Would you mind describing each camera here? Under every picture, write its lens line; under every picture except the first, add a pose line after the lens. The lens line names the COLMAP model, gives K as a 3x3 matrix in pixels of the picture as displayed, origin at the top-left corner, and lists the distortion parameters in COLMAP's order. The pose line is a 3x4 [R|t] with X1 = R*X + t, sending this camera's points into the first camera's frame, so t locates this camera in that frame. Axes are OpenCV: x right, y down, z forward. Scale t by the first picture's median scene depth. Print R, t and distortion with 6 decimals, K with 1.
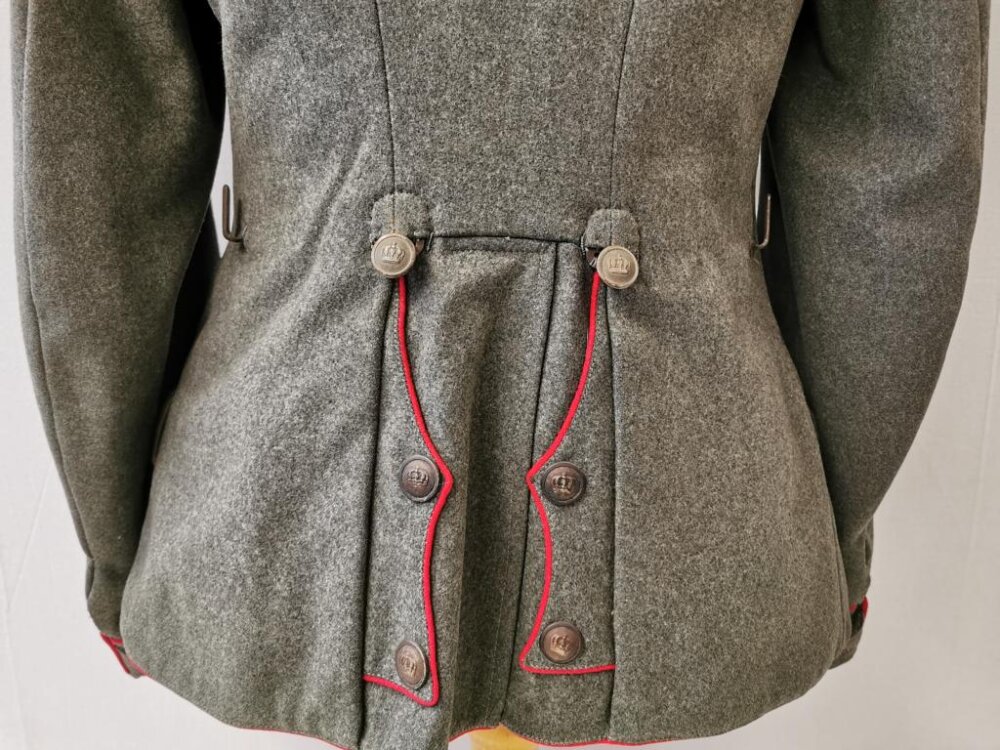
lens RADIAL K [[761.1, 0, 502.8], [0, 761.1, 375.3], [0, 0, 1]] dist [0.021377, -0.039344]
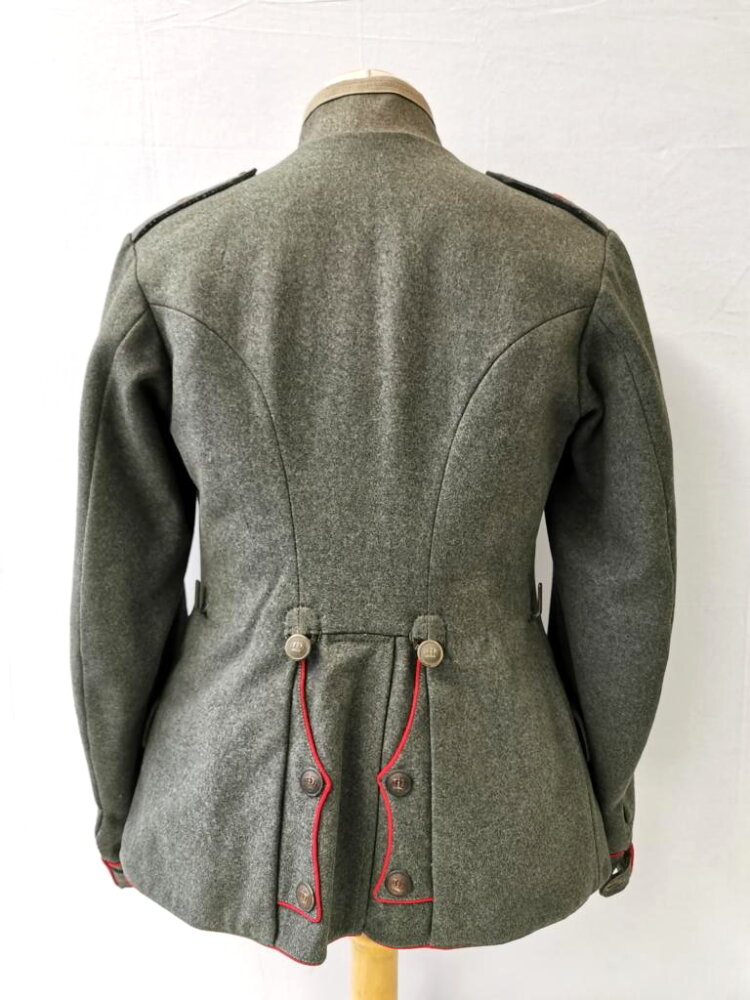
lens RADIAL K [[748.4, 0, 375.0], [0, 748.4, 500.0], [0, 0, 1]] dist [0.020181, -0.033515]
pose [[0.998300, -0.000844, -0.058272, 0.119954], [-0.003653, 0.997023, -0.077016, -0.336728], [0.058164, 0.077098, 0.995326, -0.650833]]
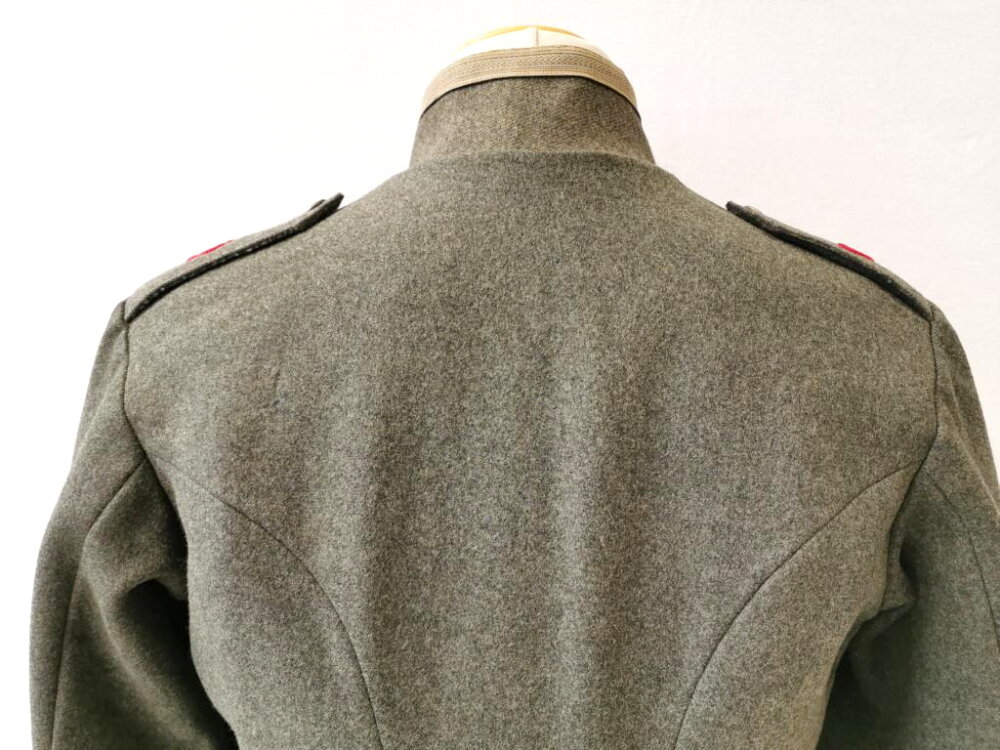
lens RADIAL K [[748.4, 0, 508.2], [0, 748.4, 375.5], [0, 0, 1]] dist [0.020181, -0.033515]
pose [[0.999605, 0.007433, -0.027108, 0.001692], [-0.008792, 0.998693, -0.050352, -0.935472], [0.026698, 0.050570, 0.998364, 0.000909]]
